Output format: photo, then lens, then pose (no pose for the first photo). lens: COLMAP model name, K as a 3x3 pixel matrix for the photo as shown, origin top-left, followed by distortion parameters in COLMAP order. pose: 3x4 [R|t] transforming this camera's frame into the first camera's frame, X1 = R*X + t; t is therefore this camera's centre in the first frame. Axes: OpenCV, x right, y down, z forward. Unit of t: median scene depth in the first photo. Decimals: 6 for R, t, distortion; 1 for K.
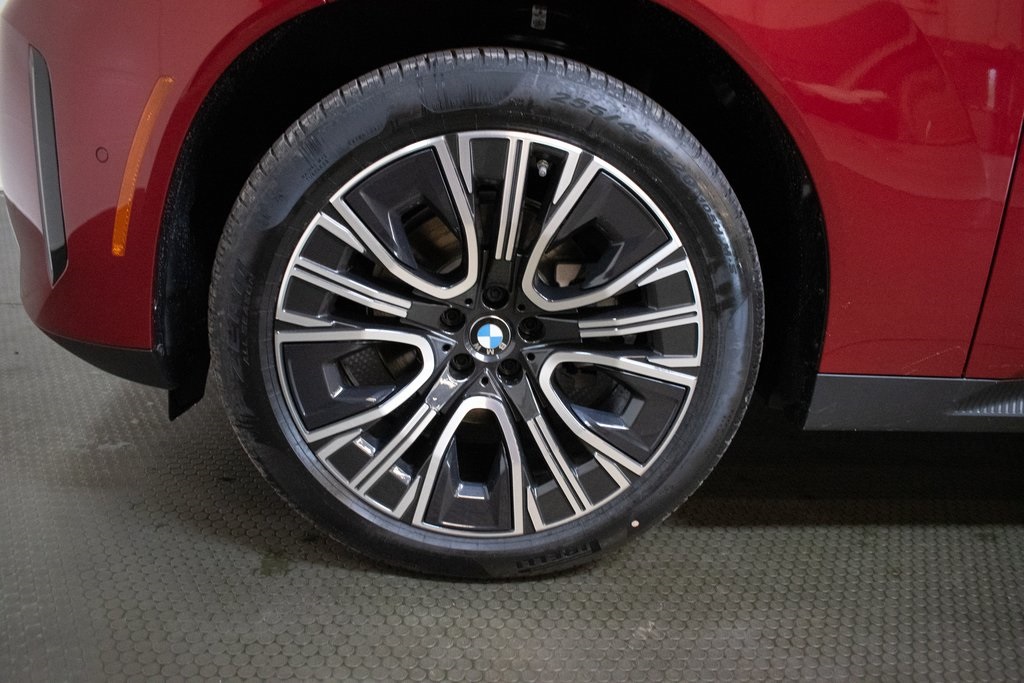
lens RADIAL K [[776.1, 0, 511.5], [0, 776.1, 344.6], [0, 0, 1]] dist [-0.045739, -0.000224]
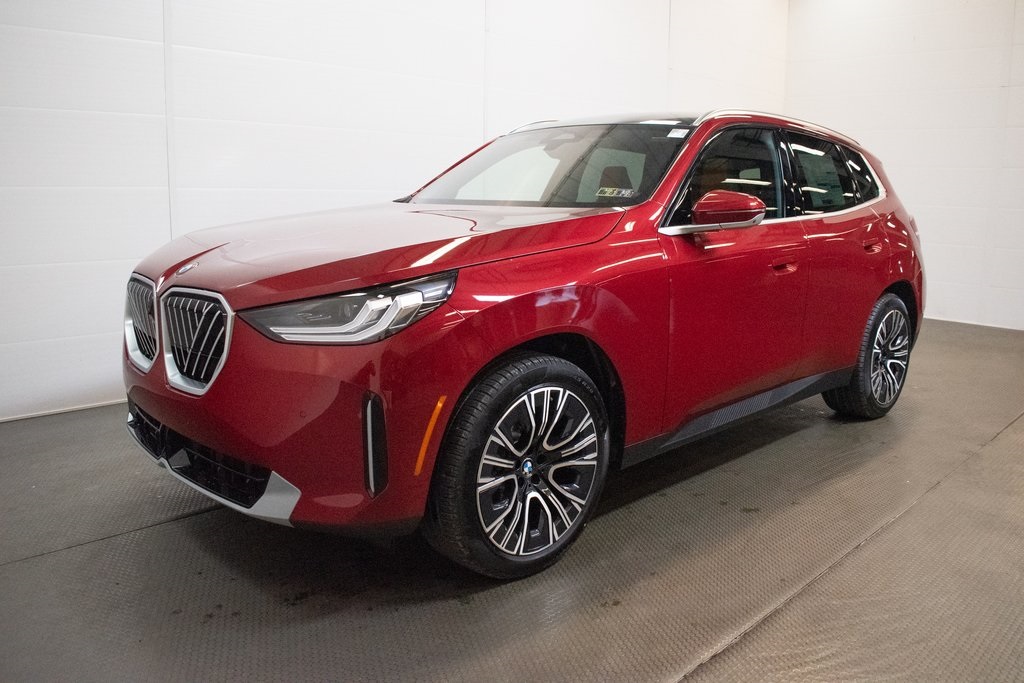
lens RADIAL K [[776.1, 0, 511.3], [0, 776.1, 341.5], [0, 0, 1]] dist [-0.045739, -0.000224]
pose [[0.744962, -0.164821, 0.646425, -1.608575], [0.220986, 0.975258, -0.006007, -0.399729], [-0.629442, 0.147326, 0.762954, -0.878578]]
